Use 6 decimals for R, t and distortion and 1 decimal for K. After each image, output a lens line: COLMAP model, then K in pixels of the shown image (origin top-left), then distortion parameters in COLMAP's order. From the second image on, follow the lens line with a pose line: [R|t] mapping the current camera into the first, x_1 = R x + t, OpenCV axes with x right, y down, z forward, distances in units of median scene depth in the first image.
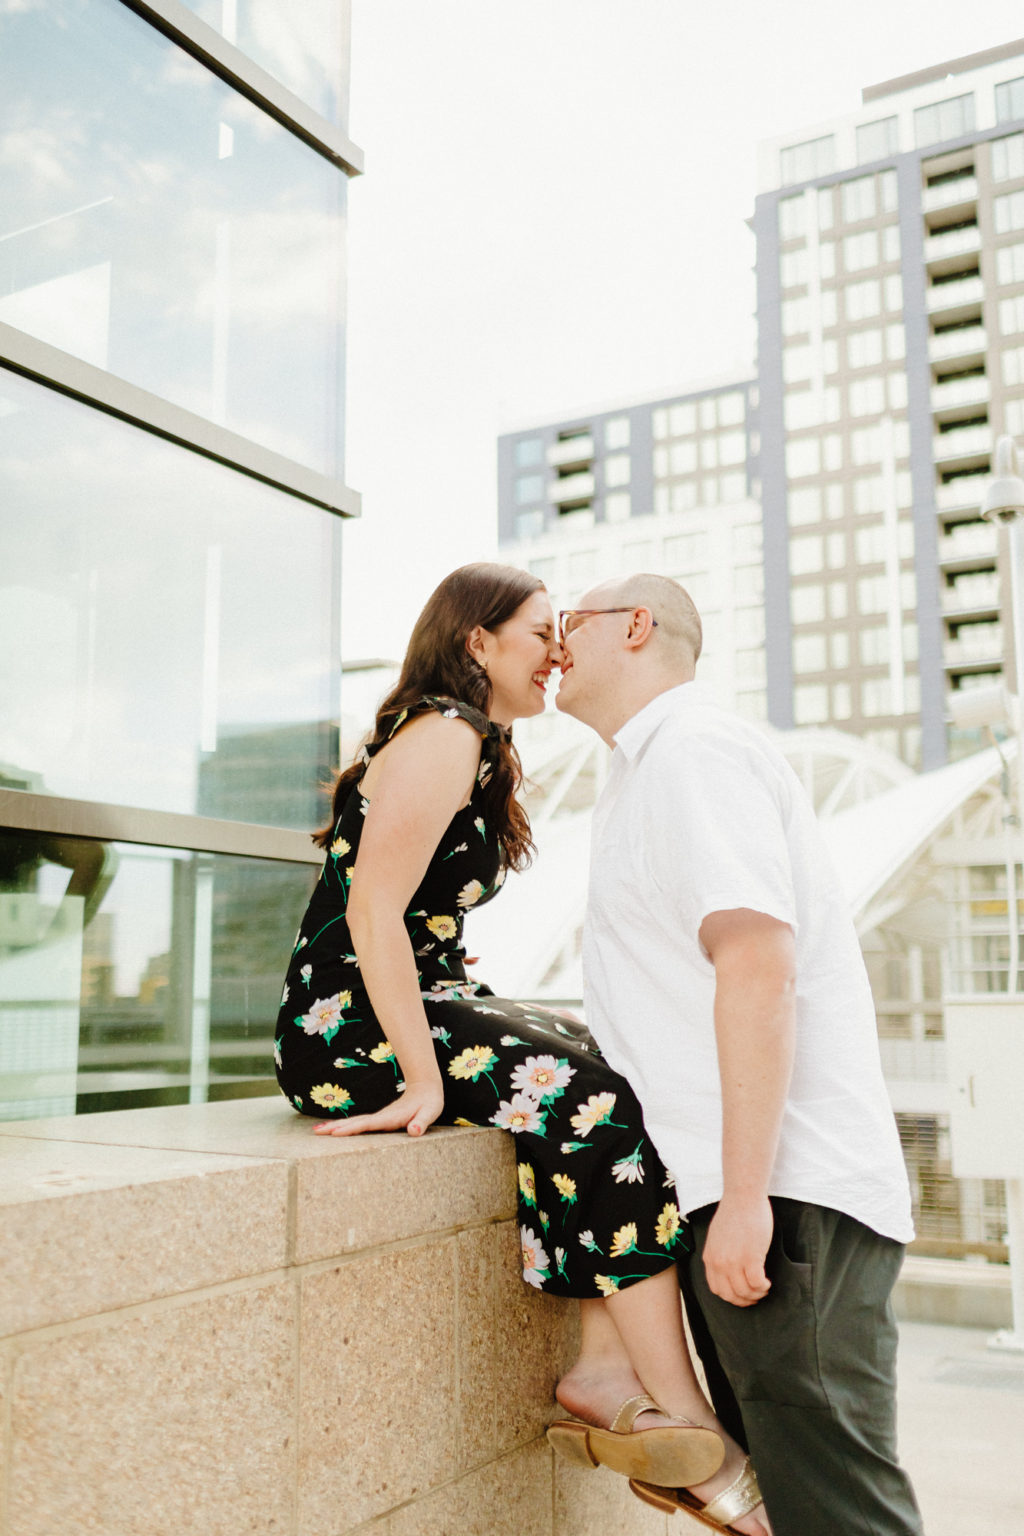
lens RADIAL K [[1536.1, 0, 512.0], [0, 1536.1, 768.0], [0, 0, 1]] dist [-0.002349, 0.008082]
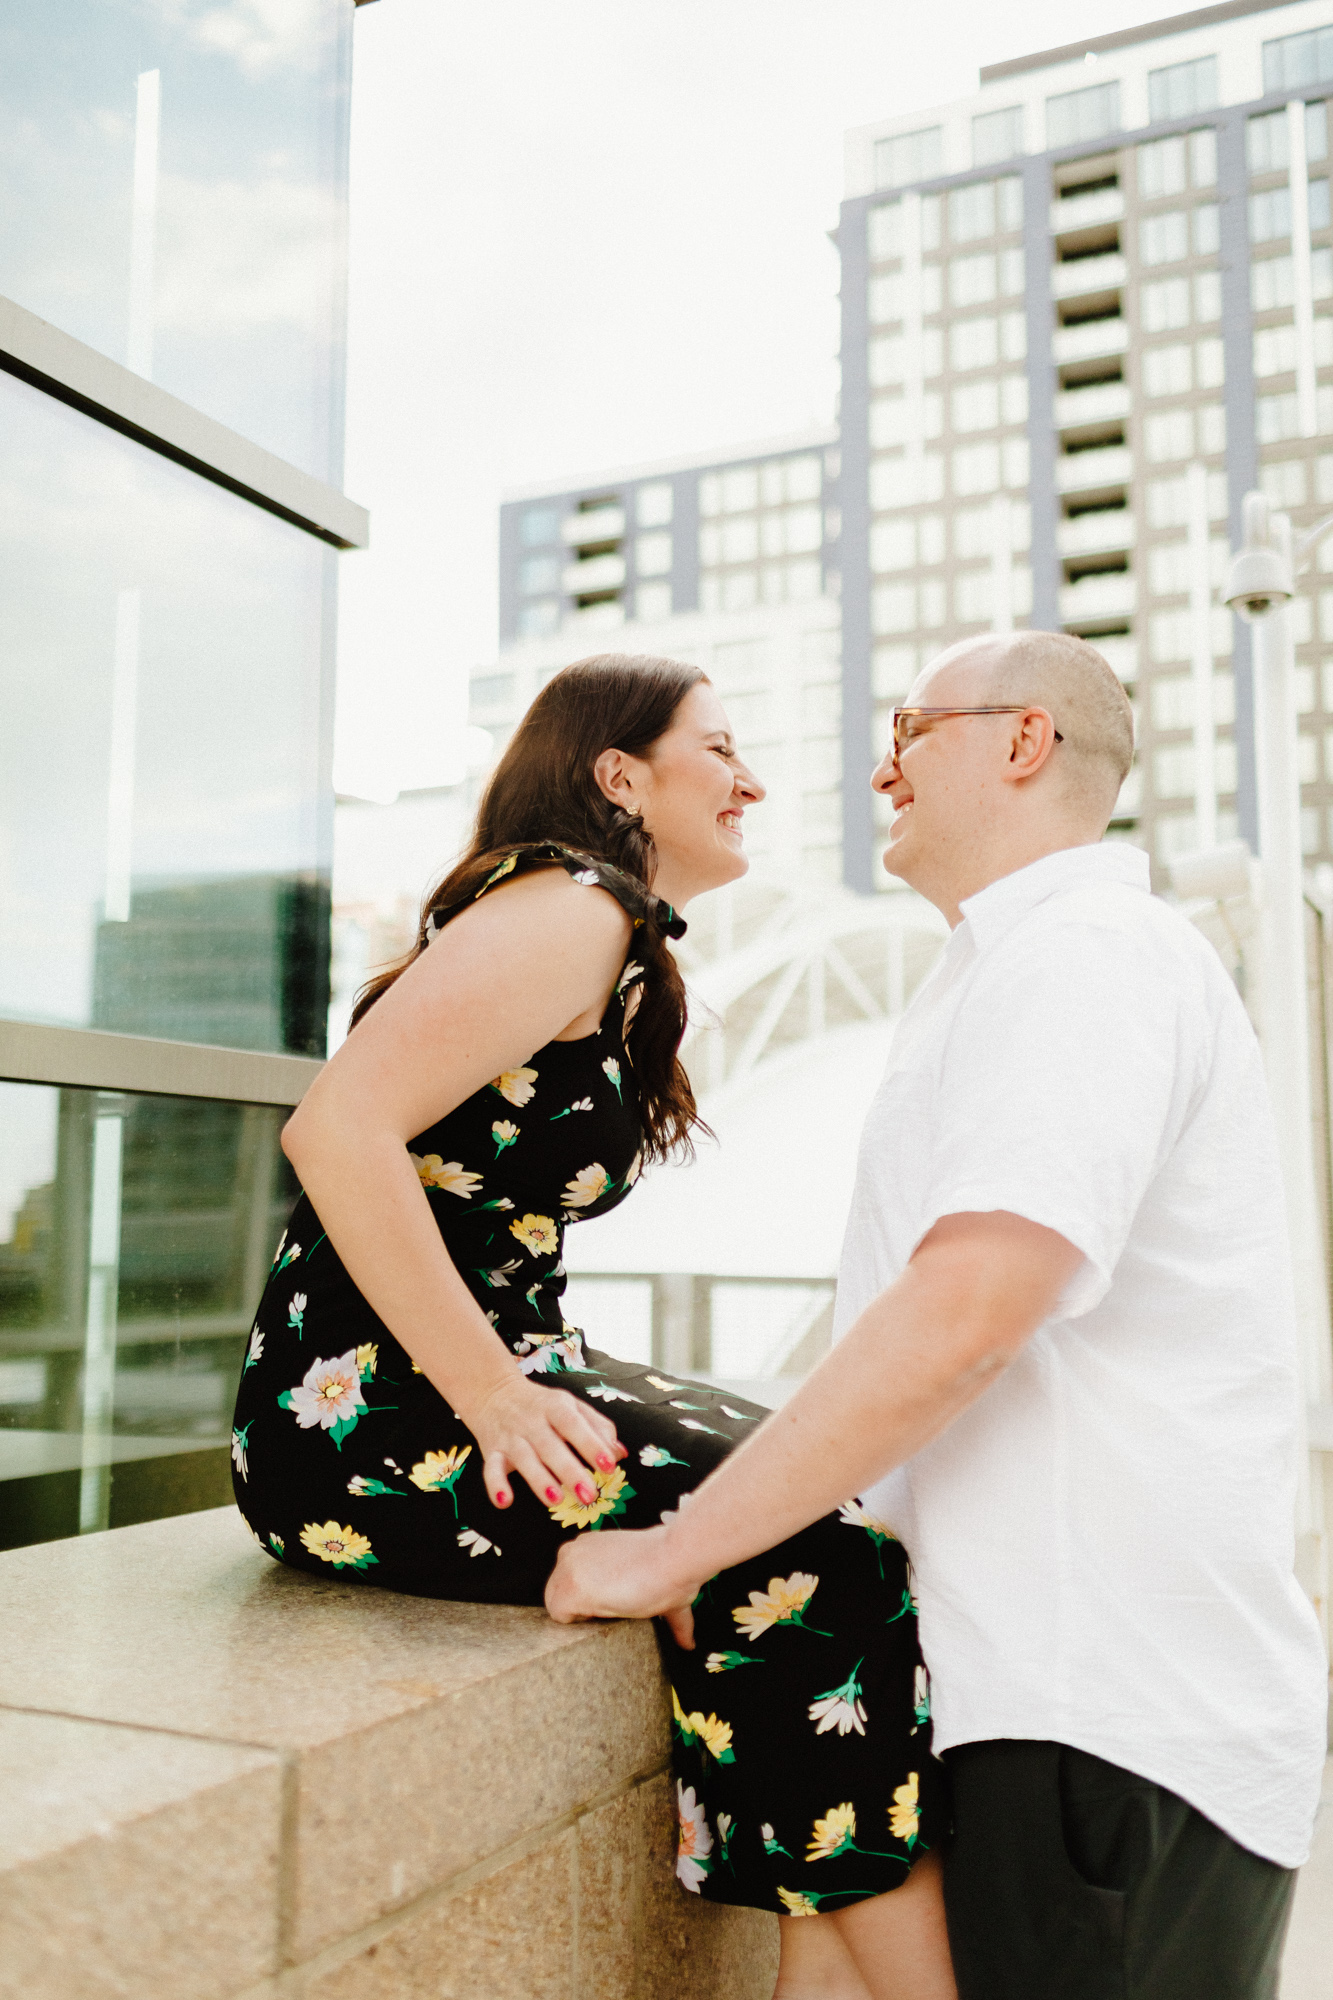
lens RADIAL K [[1949.2, 0, 640.0], [0, 1949.2, 1012.8], [0, 0, 1]] dist [0.003965, -0.012043]
pose [[0.997306, 0.018043, 0.071093, -0.041385], [-0.020772, 0.999068, 0.037839, -0.006667], [-0.070344, -0.039214, 0.996752, 0.193338]]
